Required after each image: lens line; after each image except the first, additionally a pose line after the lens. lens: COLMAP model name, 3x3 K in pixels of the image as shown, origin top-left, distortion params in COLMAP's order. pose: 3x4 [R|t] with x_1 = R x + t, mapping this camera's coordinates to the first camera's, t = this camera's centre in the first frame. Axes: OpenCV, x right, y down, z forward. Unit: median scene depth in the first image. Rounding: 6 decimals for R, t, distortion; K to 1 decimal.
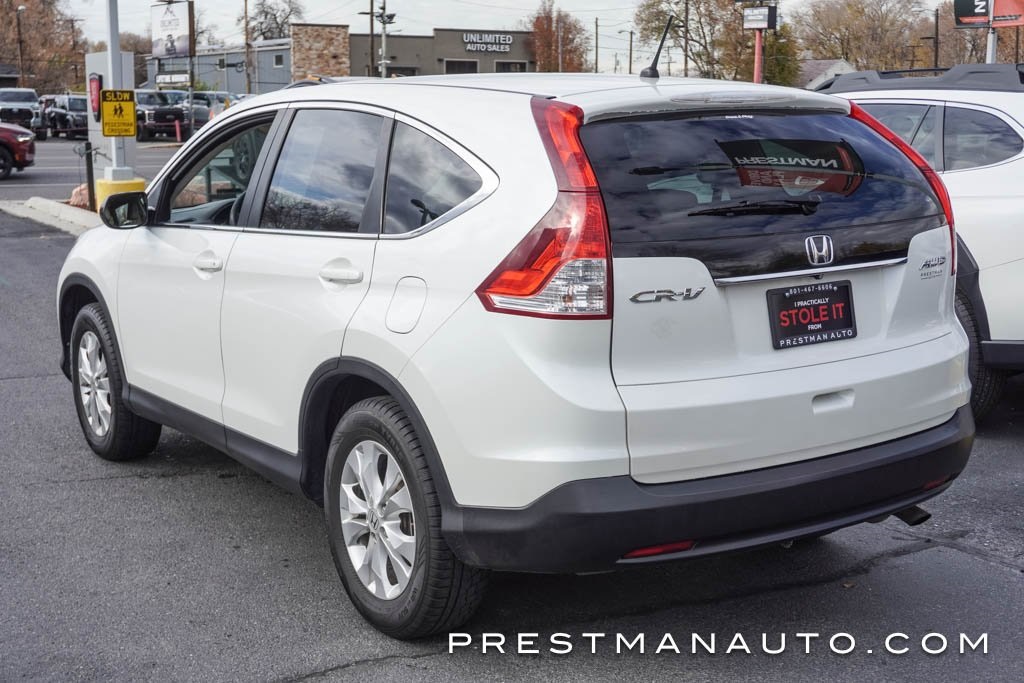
lens RADIAL K [[1439.0, 0, 512.5], [0, 1439.0, 344.2], [0, 0, 1]] dist [0.018489, 0.000000]
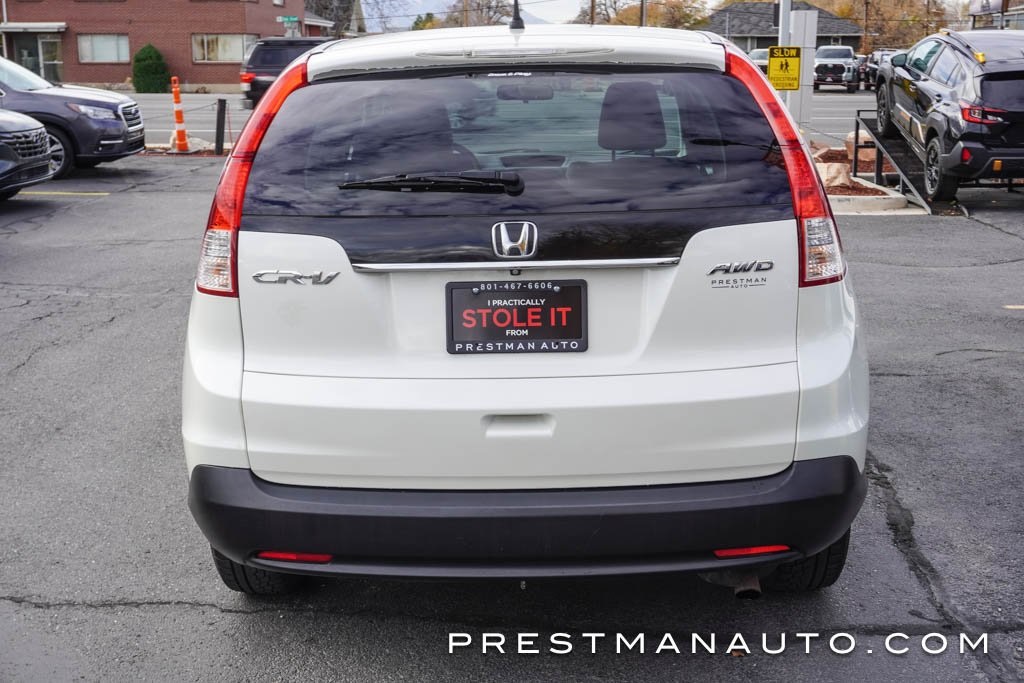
lens RADIAL K [[1292.2, 0, 512.9], [0, 1292.2, 340.9], [0, 0, 1]] dist [0.018648, 0.000000]
pose [[0.814204, 0.119553, -0.568136, 0.627197], [-0.091647, 0.992766, 0.077567, -0.064232], [0.573300, -0.011087, 0.819271, 0.393808]]
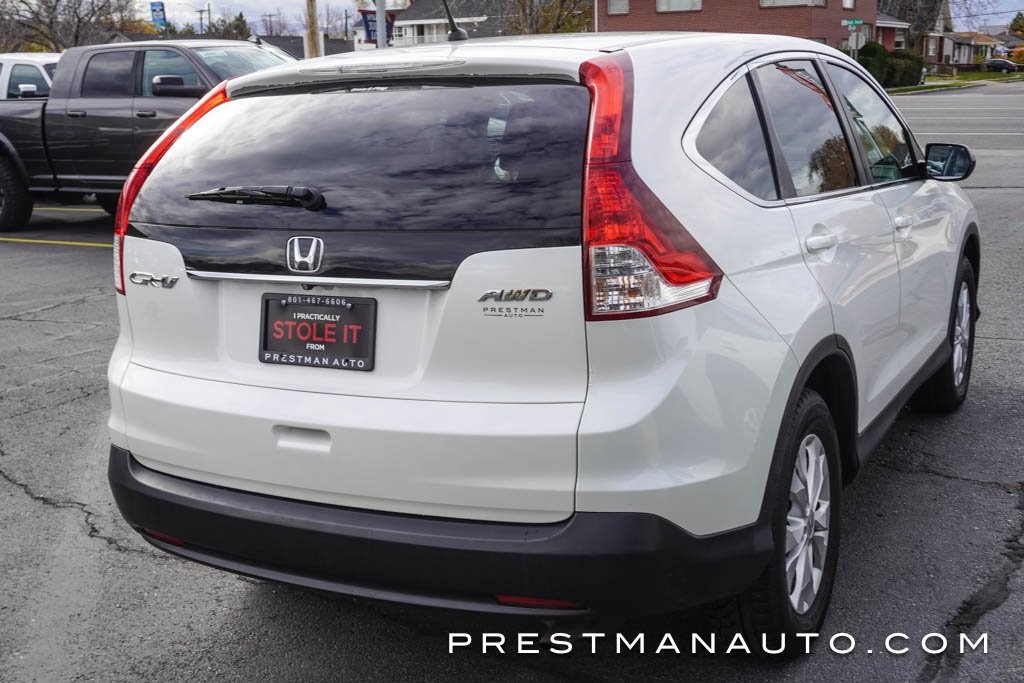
lens RADIAL K [[1224.6, 0, 509.2], [0, 1224.6, 341.3], [0, 0, 1]] dist [0.005040, 0.000000]
pose [[0.473787, 0.176333, -0.862805, 0.868606], [-0.119573, 0.983556, 0.135351, -0.123567], [0.872484, 0.039040, 0.487080, 0.753586]]
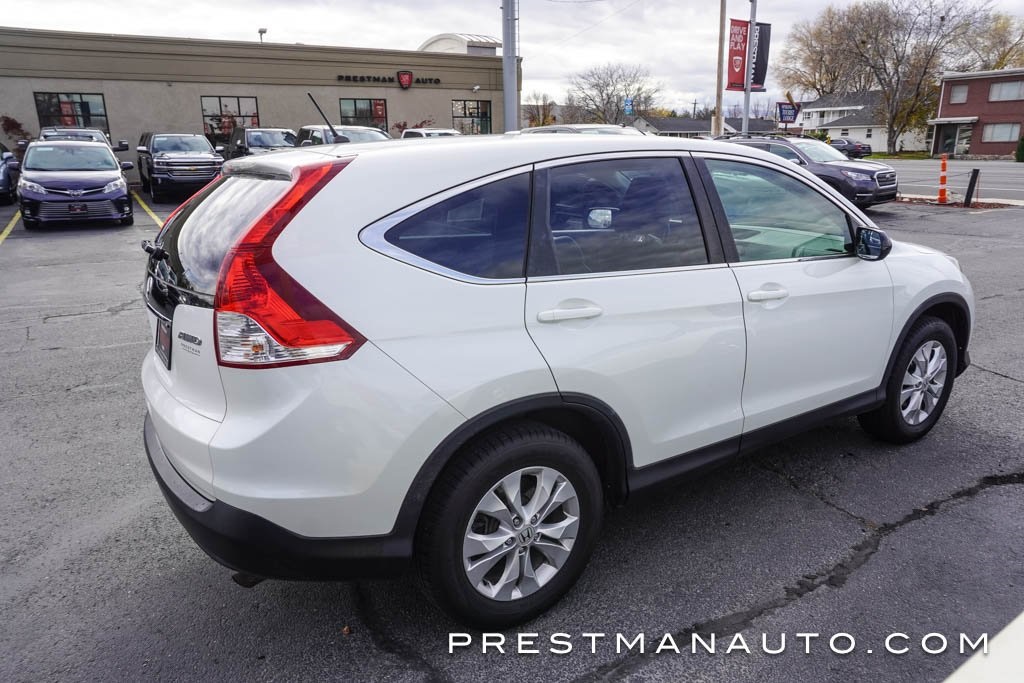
lens RADIAL K [[688.6, 0, 514.2], [0, 688.6, 342.2], [0, 0, 1]] dist [-0.029064, 0.018810]
pose [[0.000134, 0.274142, -0.961689, 0.792469], [-0.150163, 0.950791, 0.271014, -0.229671], [0.988661, 0.144373, 0.041293, 1.285018]]
